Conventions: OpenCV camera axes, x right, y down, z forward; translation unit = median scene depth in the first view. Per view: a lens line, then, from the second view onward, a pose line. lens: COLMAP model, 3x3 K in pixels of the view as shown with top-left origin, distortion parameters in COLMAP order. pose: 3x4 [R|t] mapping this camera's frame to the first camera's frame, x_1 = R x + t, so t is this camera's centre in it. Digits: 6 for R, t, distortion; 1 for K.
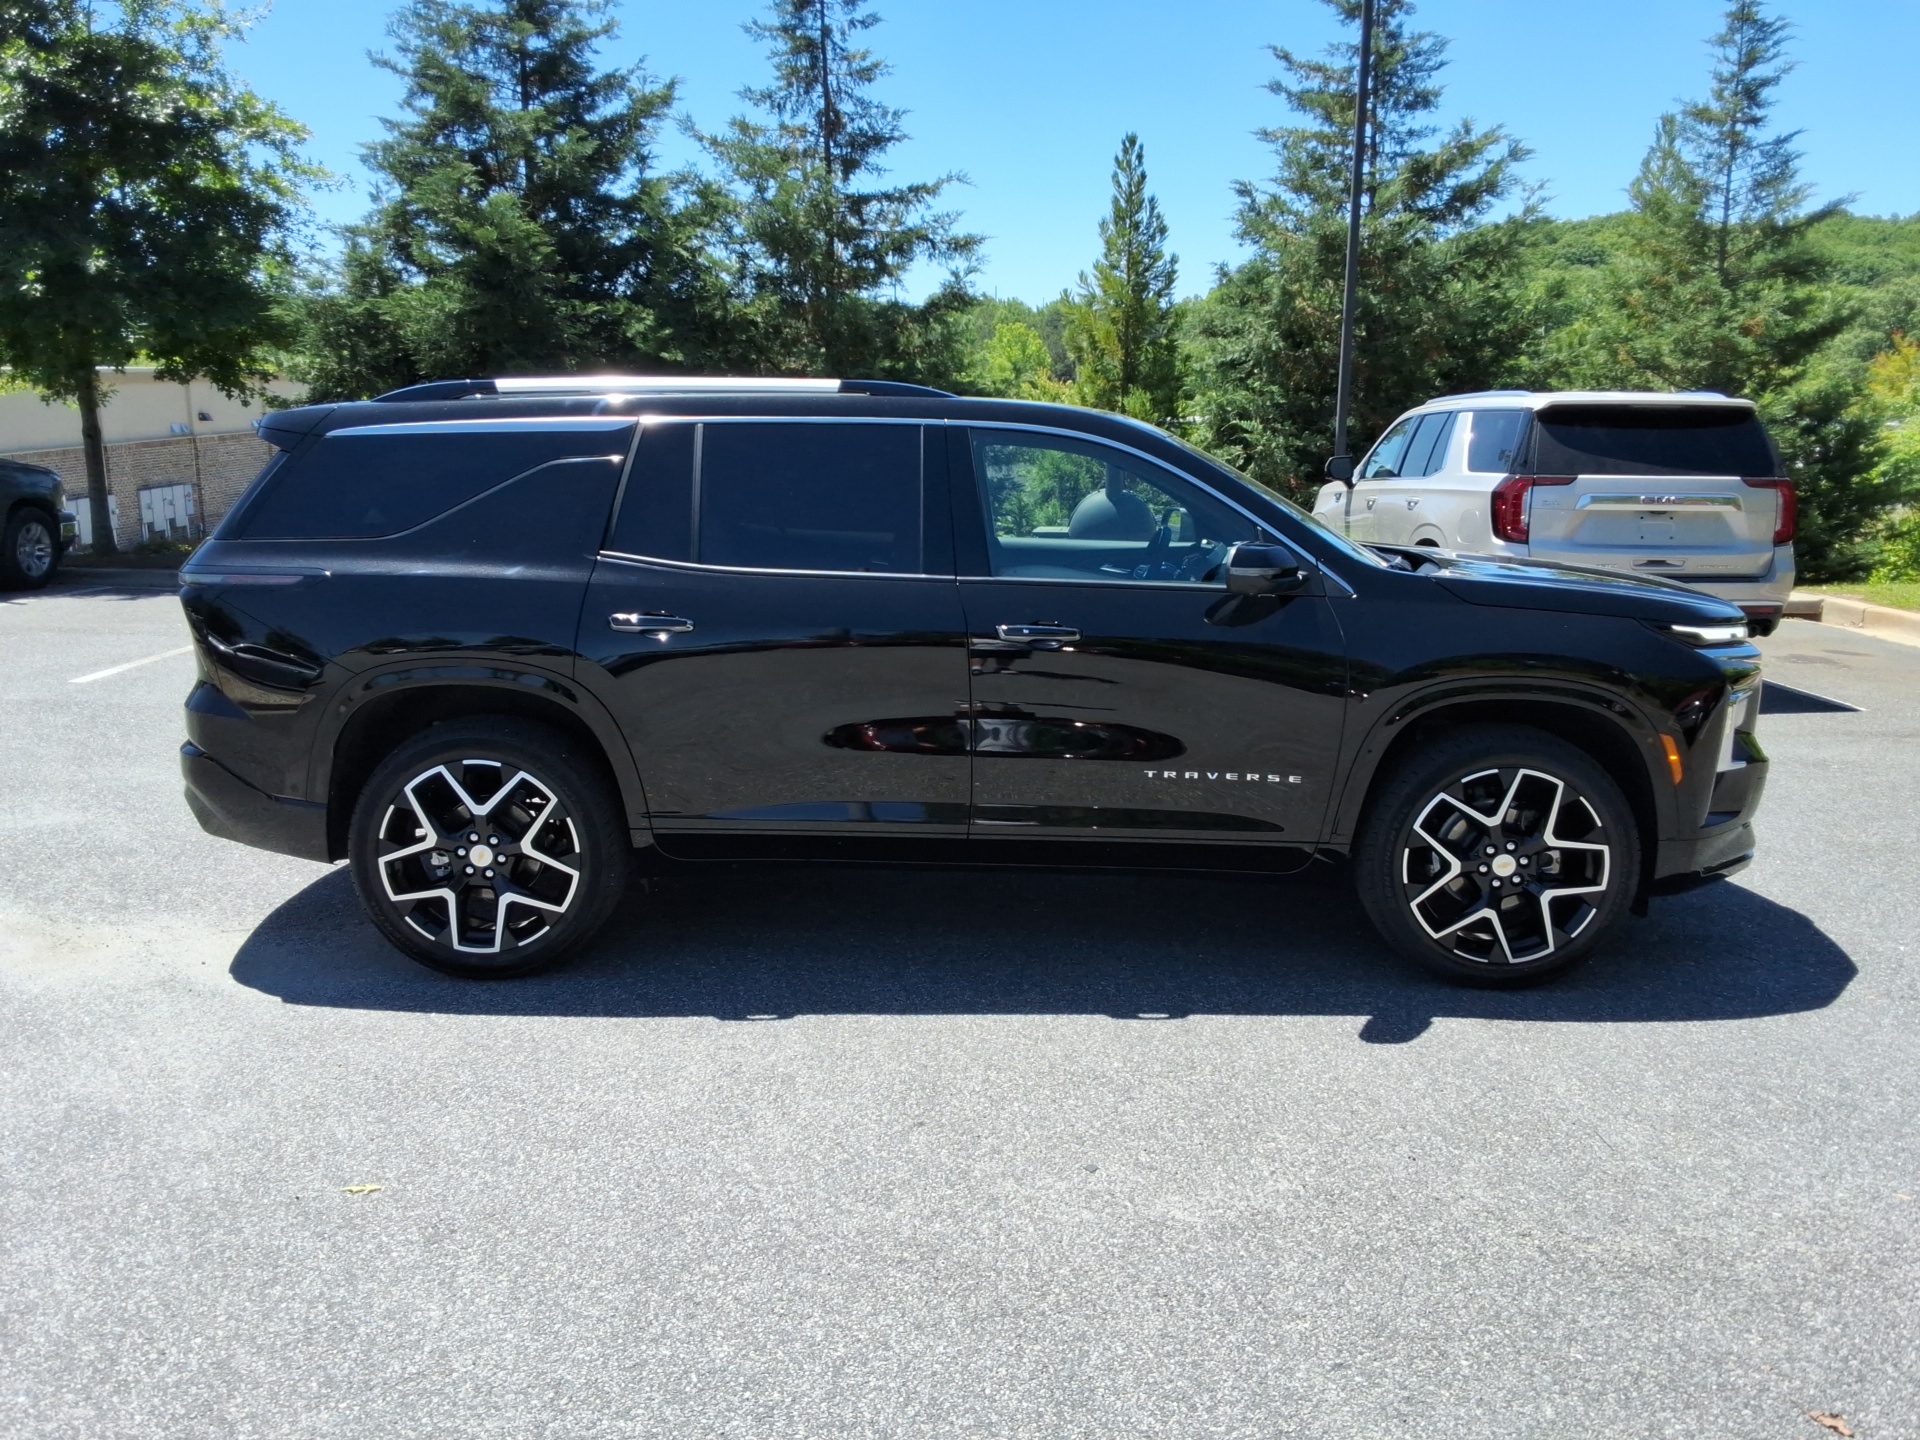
lens RADIAL K [[1558.1, 0, 960.7], [0, 1558.1, 695.2], [0, 0, 1]] dist [0.088410, -0.110238]
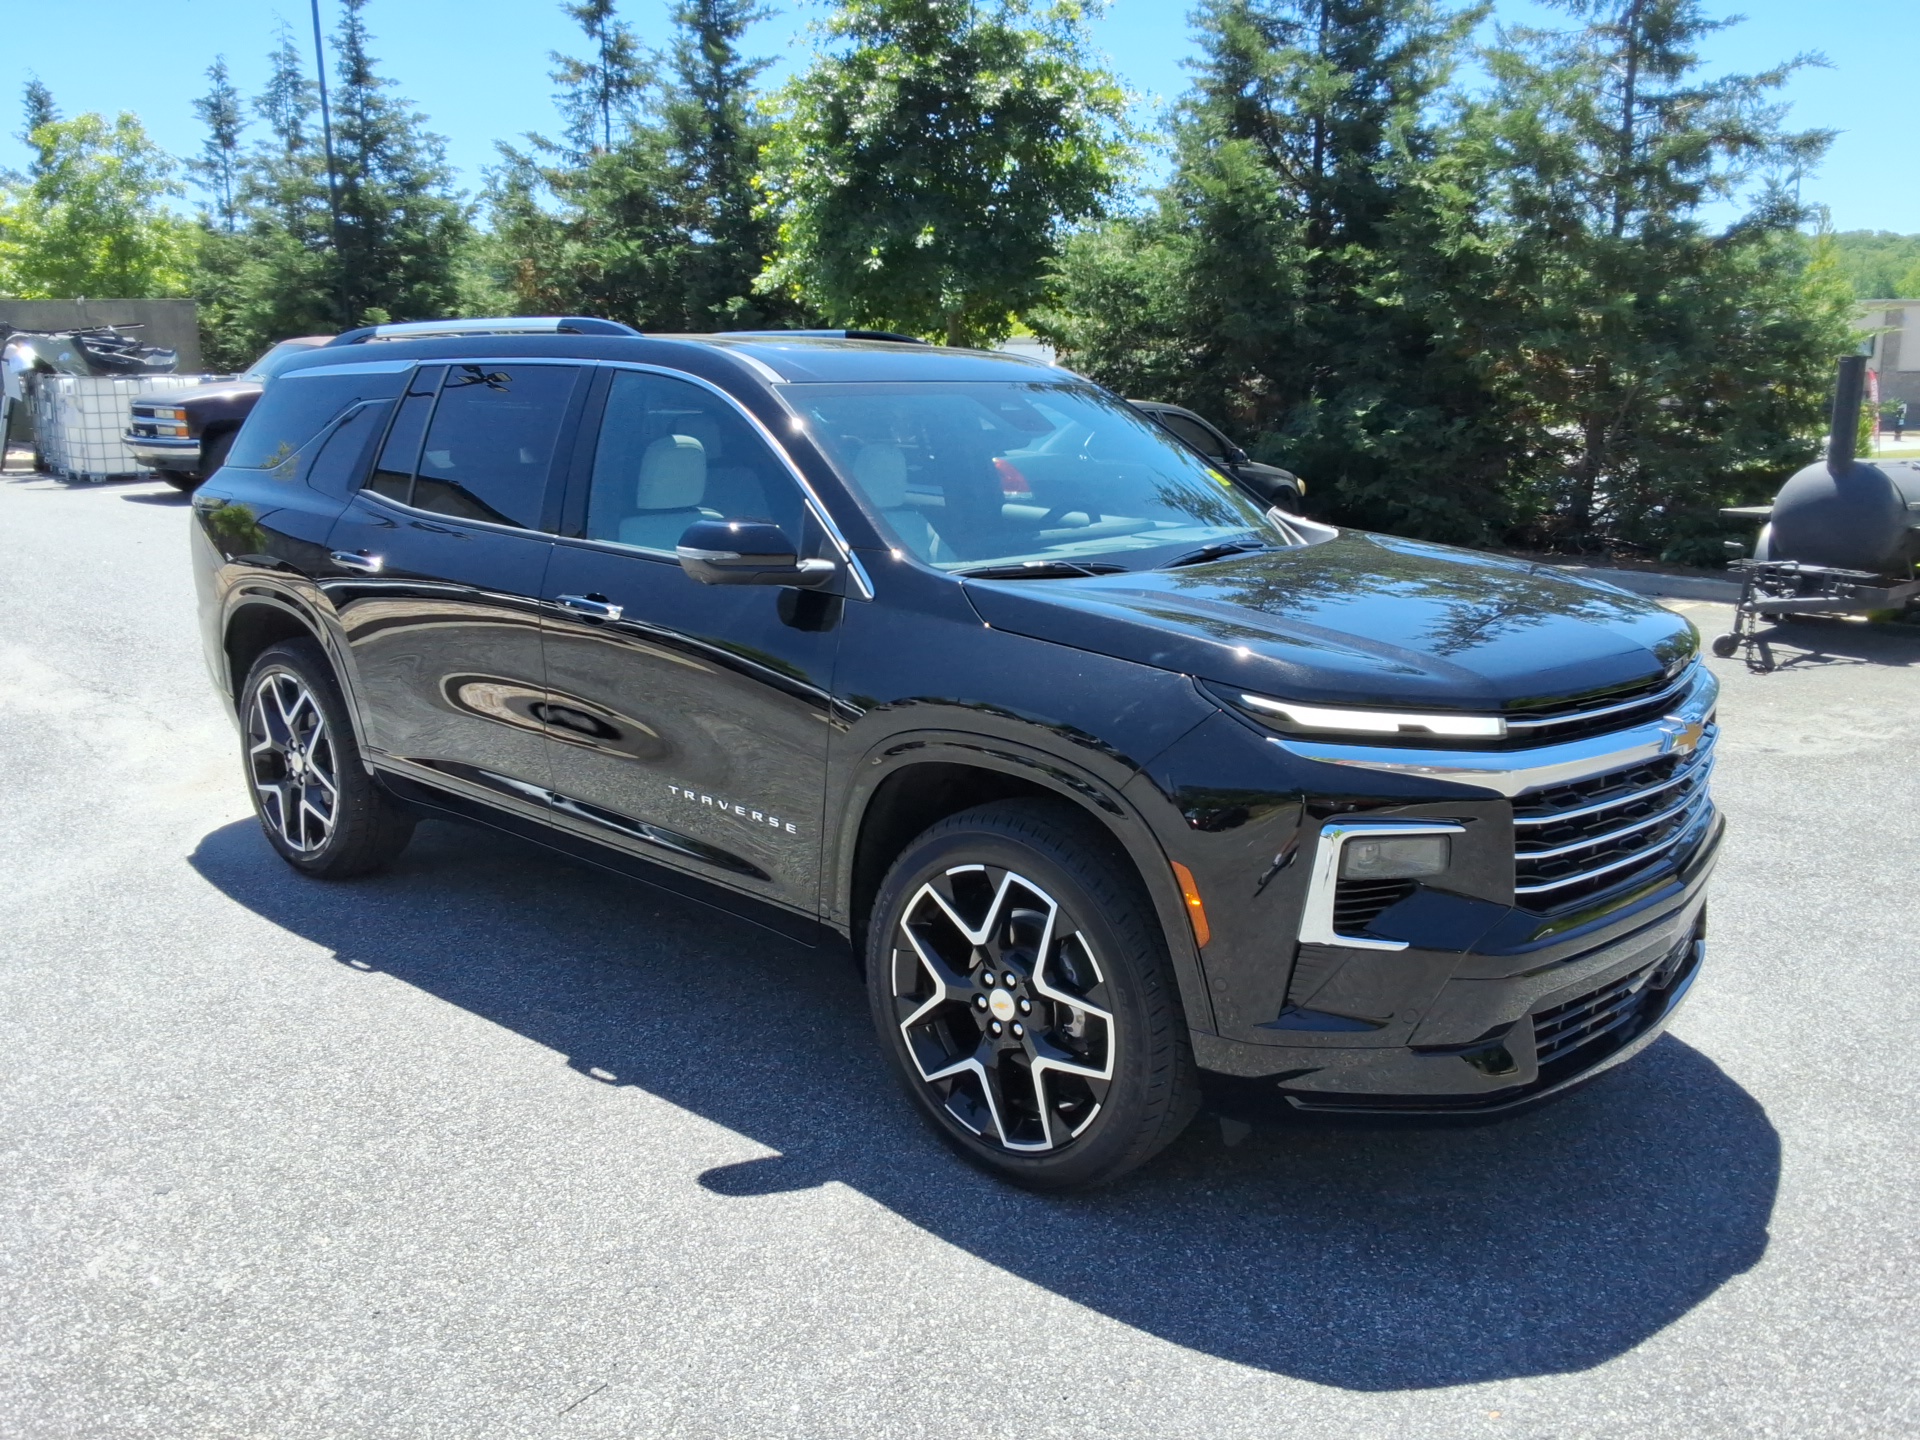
lens RADIAL K [[1539.5, 0, 965.5], [0, 1539.5, 702.5], [0, 0, 1]] dist [0.138693, -0.216407]
pose [[0.763569, 0.132916, -0.631898, 0.747734], [-0.112111, 0.991012, 0.072982, -0.072770], [0.635919, 0.015117, 0.771608, 0.458715]]
